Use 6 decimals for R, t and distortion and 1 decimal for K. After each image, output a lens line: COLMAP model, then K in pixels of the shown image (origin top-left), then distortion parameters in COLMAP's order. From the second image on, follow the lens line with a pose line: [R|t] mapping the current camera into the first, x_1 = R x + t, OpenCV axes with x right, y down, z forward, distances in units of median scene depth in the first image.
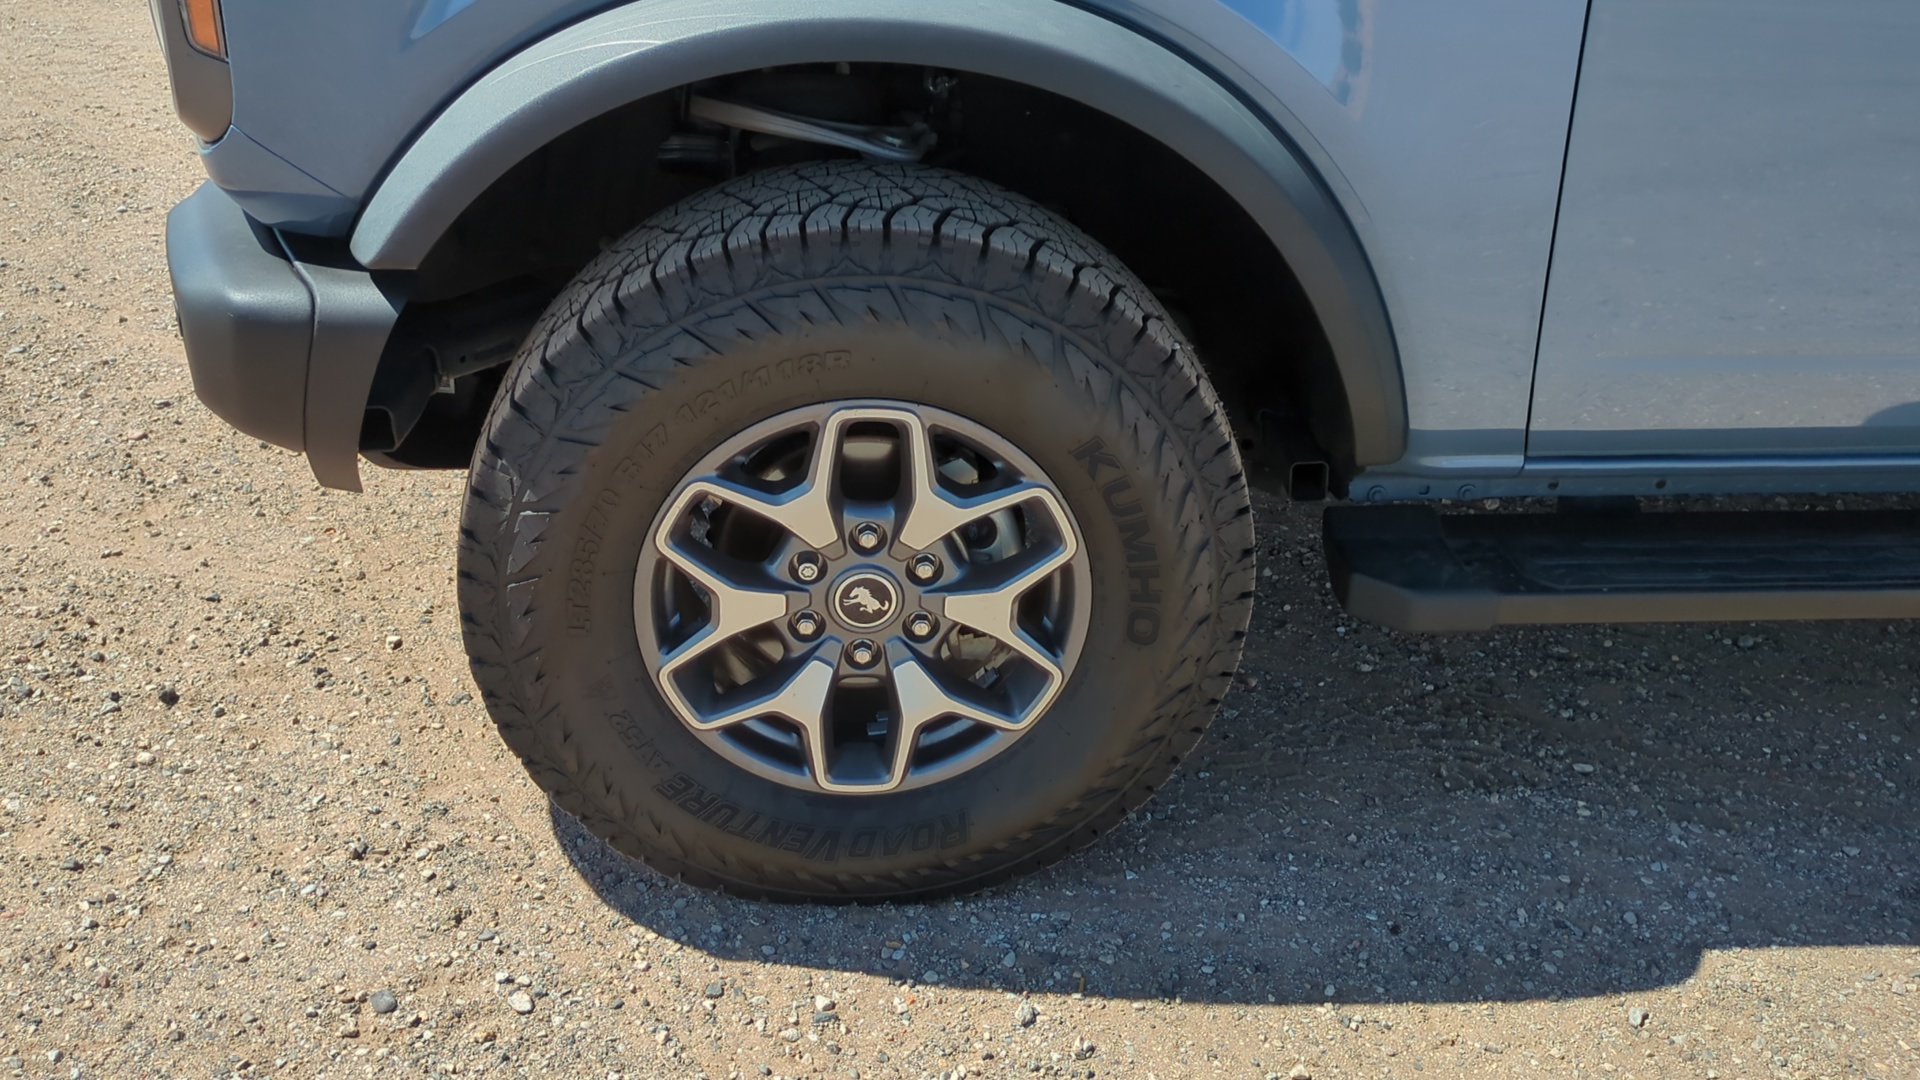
lens RADIAL K [[1631.6, 0, 956.5], [0, 1631.6, 533.4], [0, 0, 1]] dist [0.054783, -0.048009]
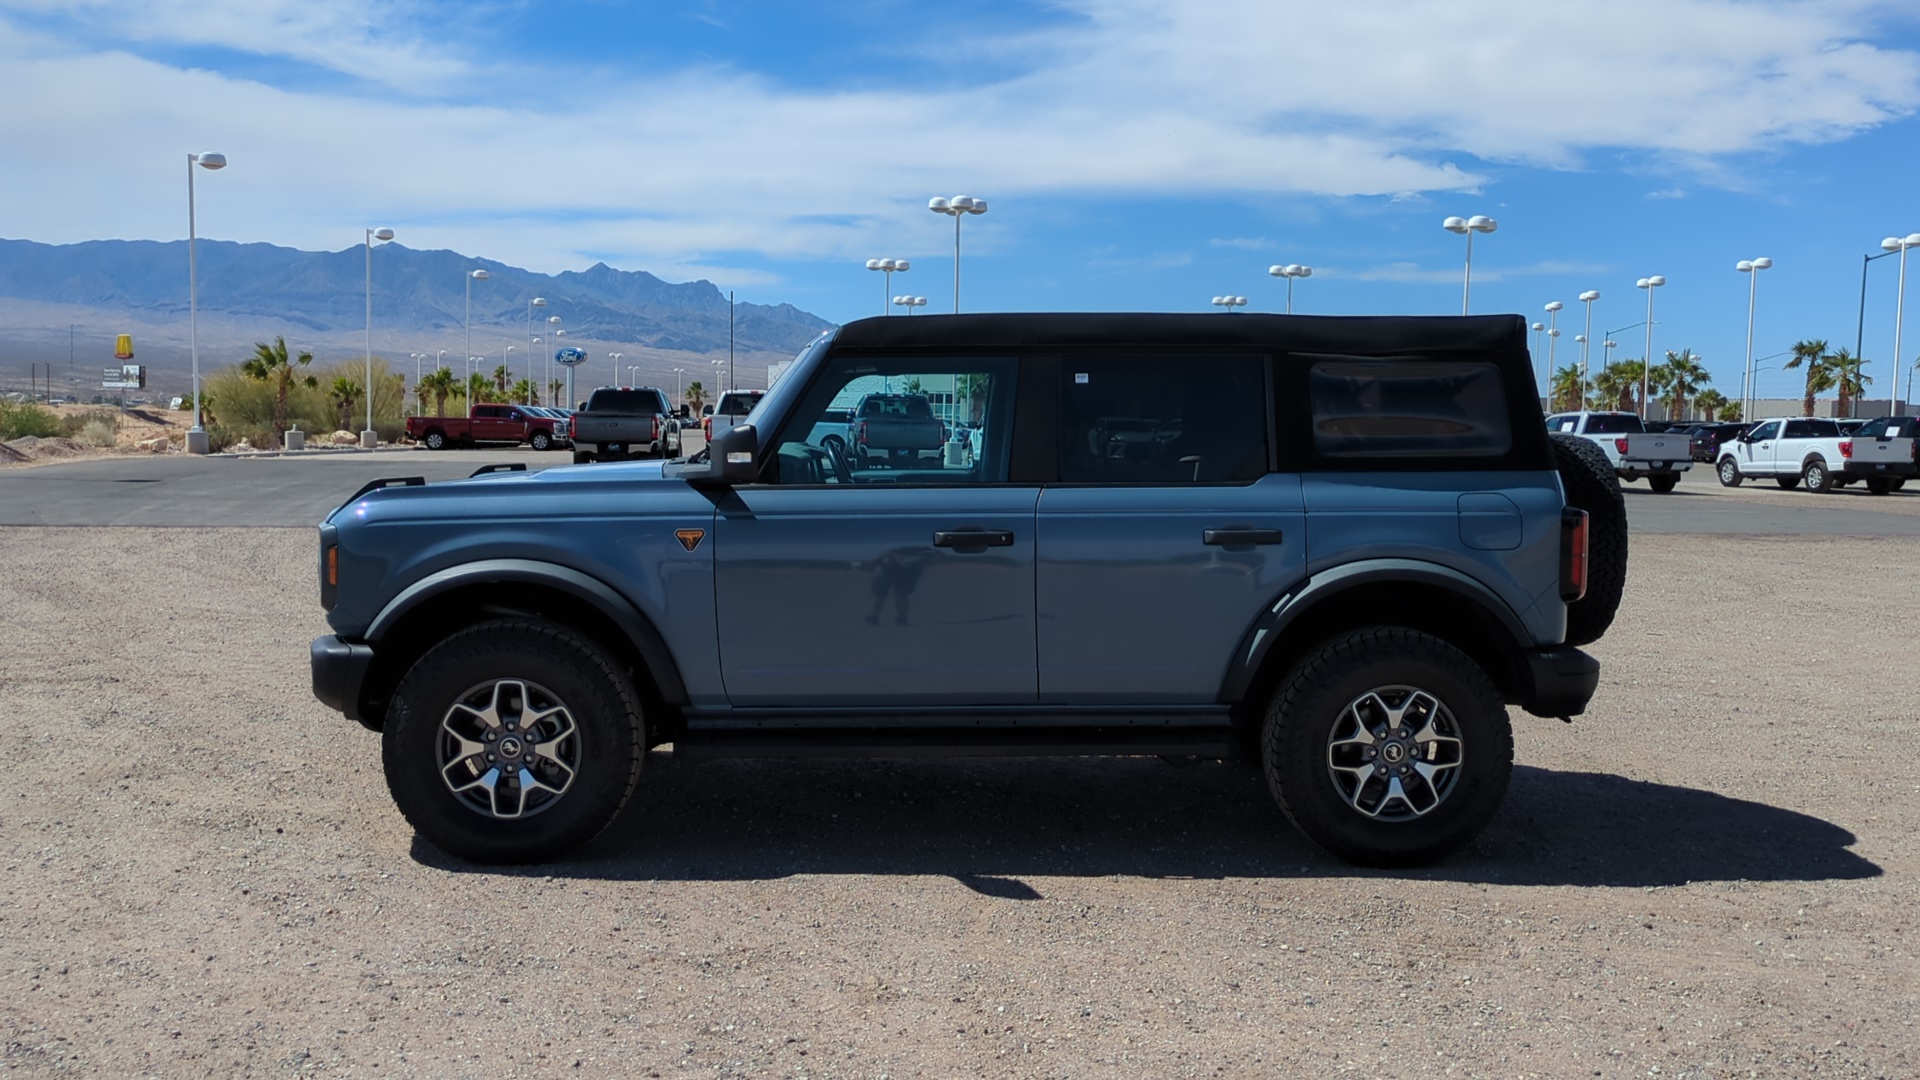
lens RADIAL K [[1631.6, 0, 988.7], [0, 1631.6, 528.9], [0, 0, 1]] dist [0.054783, -0.048009]
pose [[0.999319, -0.023230, -0.028668, 0.977464], [0.009704, 0.915064, -0.403193, 0.948823], [0.035599, 0.402640, 0.914666, -2.059899]]
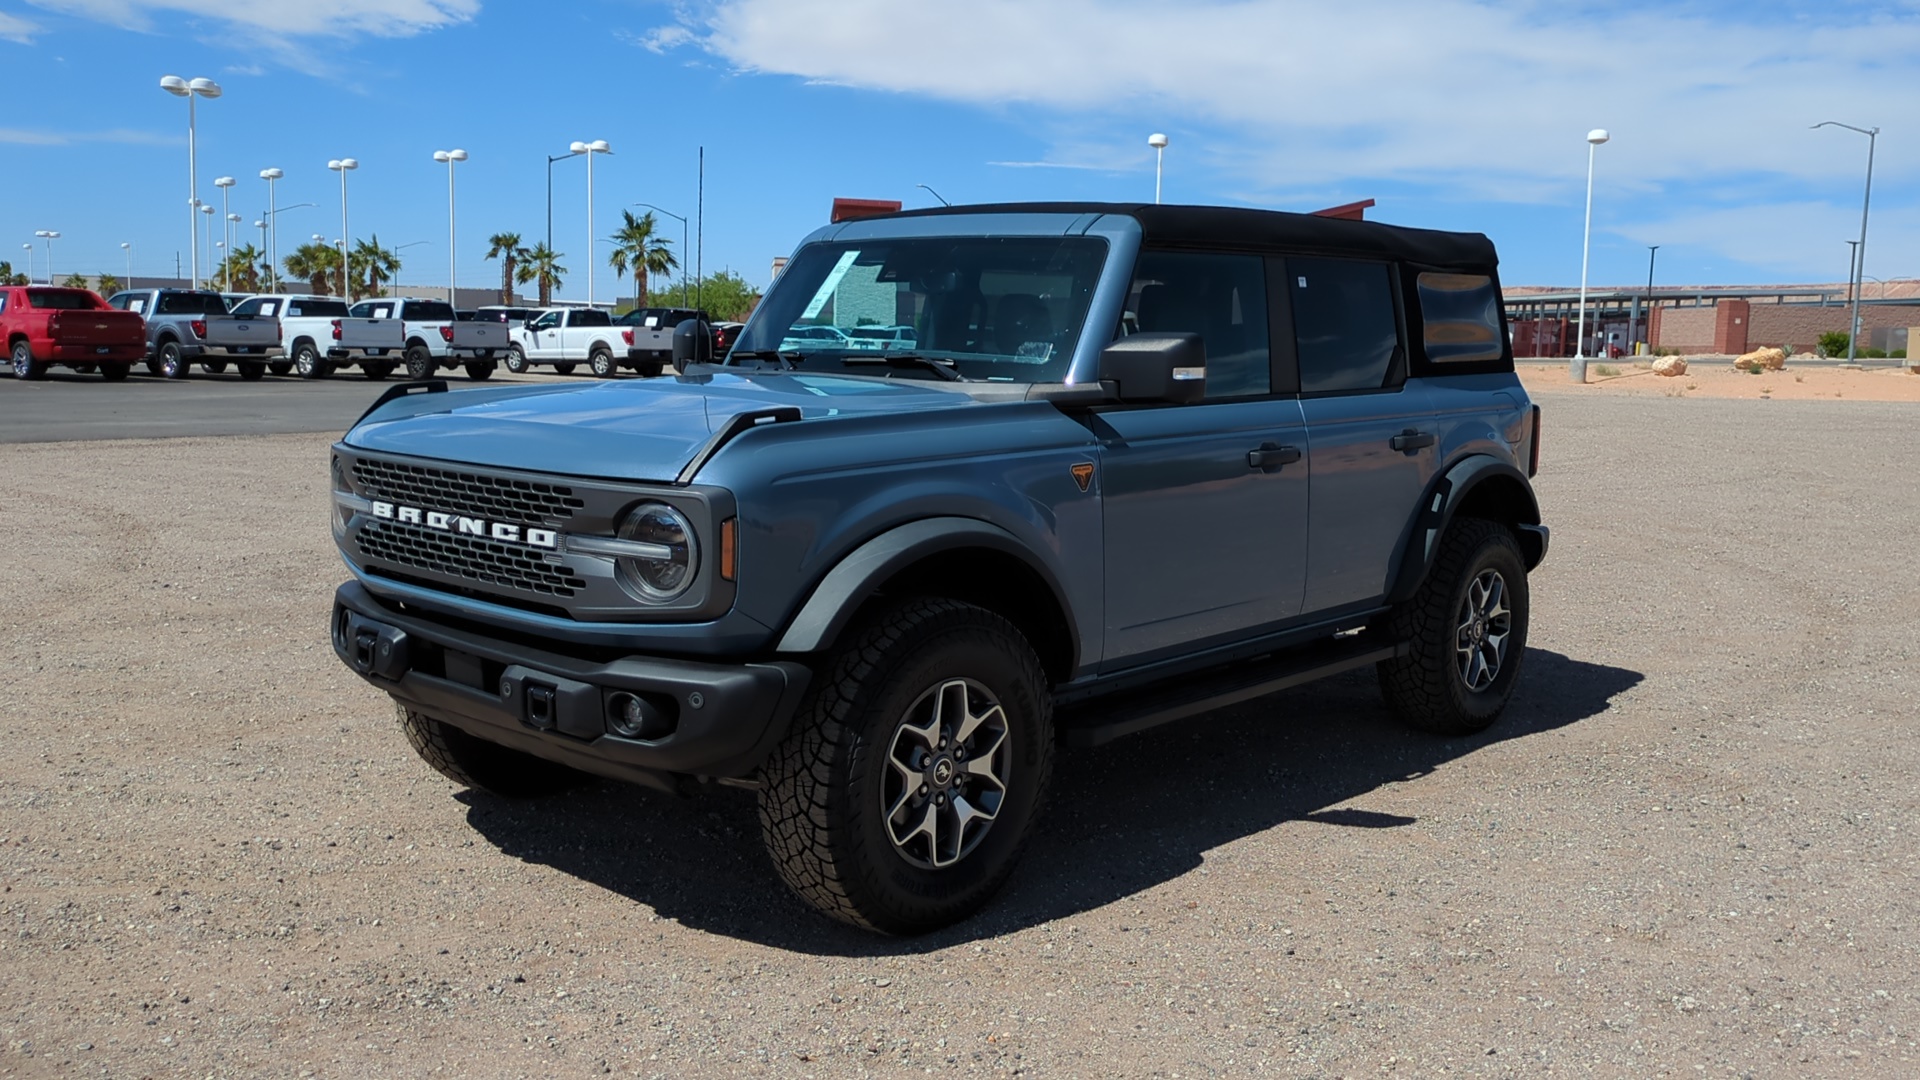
lens RADIAL K [[1631.6, 0, 989.6], [0, 1631.6, 526.1], [0, 0, 1]] dist [0.054783, -0.048009]
pose [[0.727385, -0.104546, 0.678220, -1.567333], [0.322955, 0.924188, -0.203904, 0.215968], [-0.605485, 0.367351, 0.706004, -0.830660]]
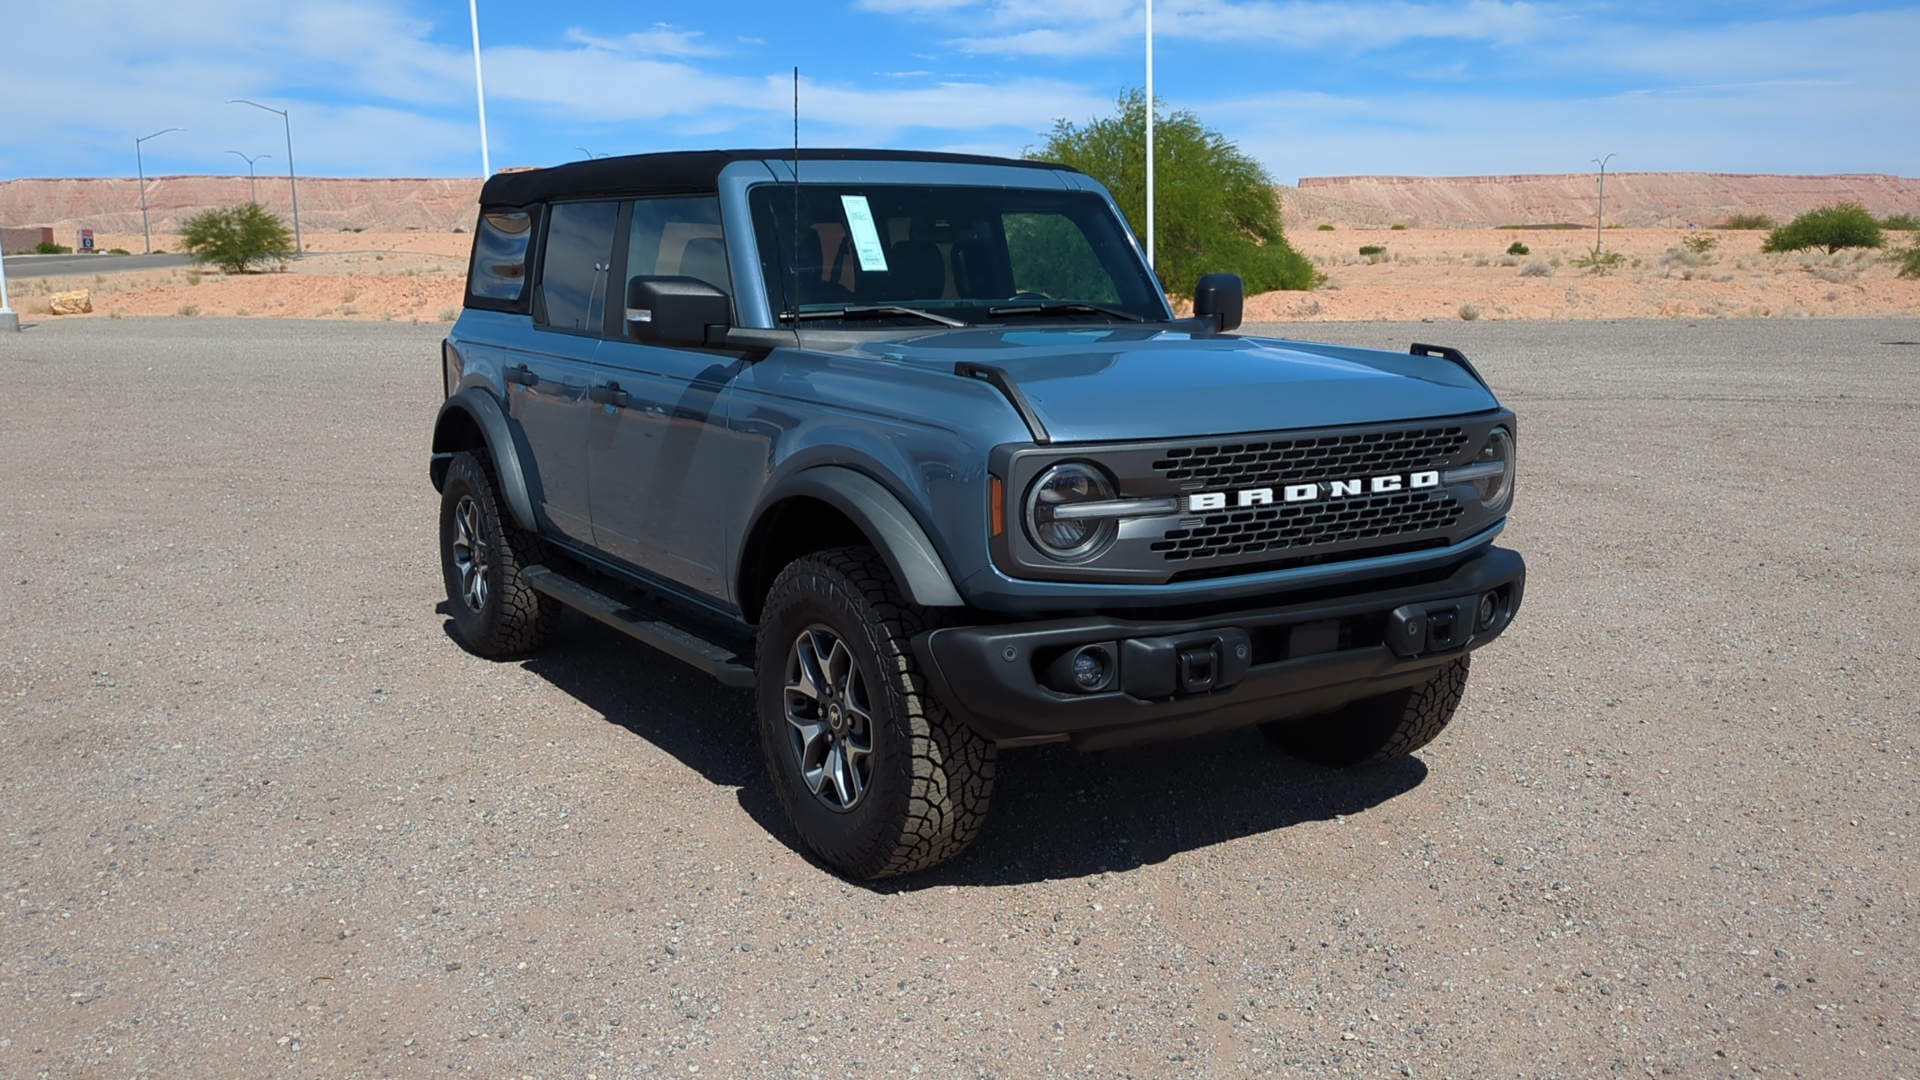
lens RADIAL K [[1631.6, 0, 974.8], [0, 1631.6, 540.6], [0, 0, 1]] dist [0.054783, -0.048009]
pose [[-0.455866, -0.180914, 0.871468, -2.302299], [0.401785, 0.831856, 0.382864, -1.511533], [-0.794201, 0.524677, -0.306526, 2.388591]]
